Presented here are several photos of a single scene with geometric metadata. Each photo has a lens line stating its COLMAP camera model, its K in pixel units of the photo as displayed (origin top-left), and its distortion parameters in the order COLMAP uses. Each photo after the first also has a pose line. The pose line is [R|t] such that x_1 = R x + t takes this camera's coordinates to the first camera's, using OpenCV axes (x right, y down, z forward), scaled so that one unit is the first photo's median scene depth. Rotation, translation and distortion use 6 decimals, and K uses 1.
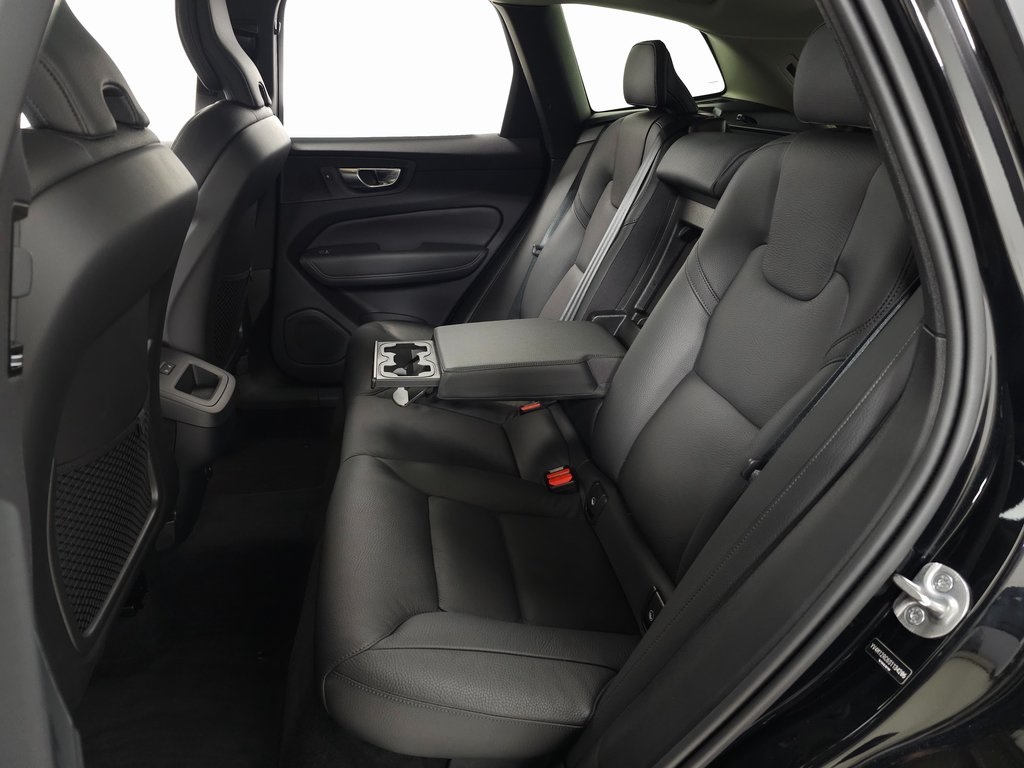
lens RADIAL K [[675.0, 0, 507.0], [0, 675.0, 385.7], [0, 0, 1]] dist [0.029511, -0.030656]
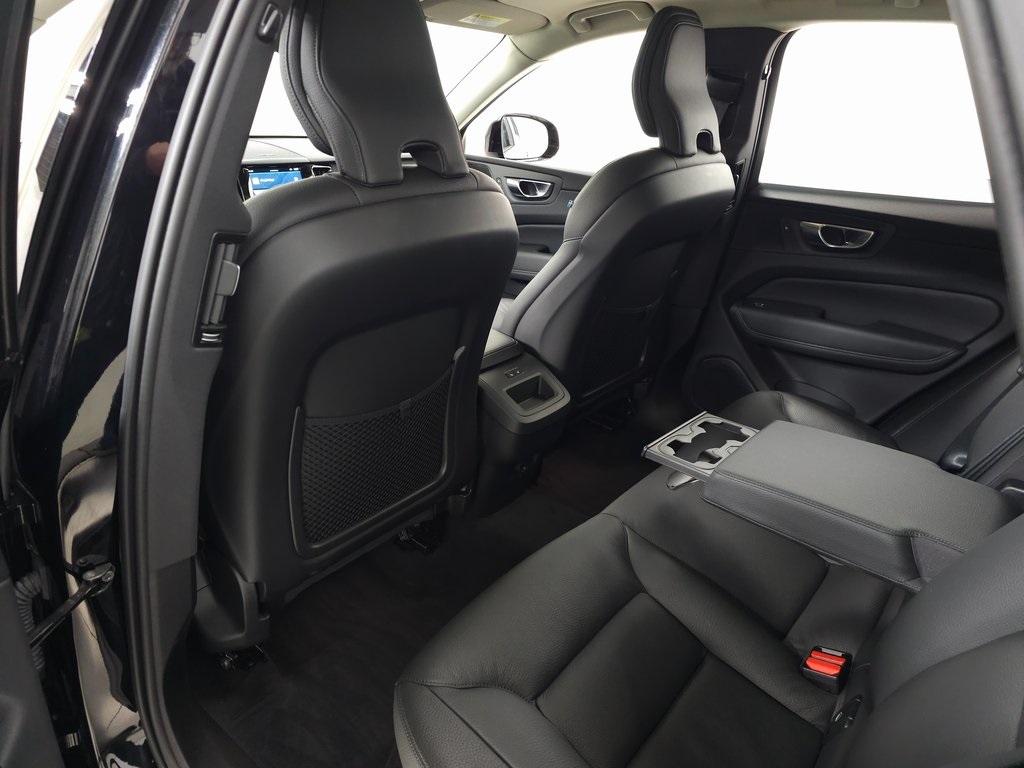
lens RADIAL K [[675.0, 0, 510.2], [0, 675.0, 379.6], [0, 0, 1]] dist [0.029511, -0.030656]
pose [[0.654876, 0.302167, -0.692699, 0.185528], [-0.328898, 0.939188, 0.098751, -0.080336], [0.680415, 0.163157, 0.714434, 0.114450]]
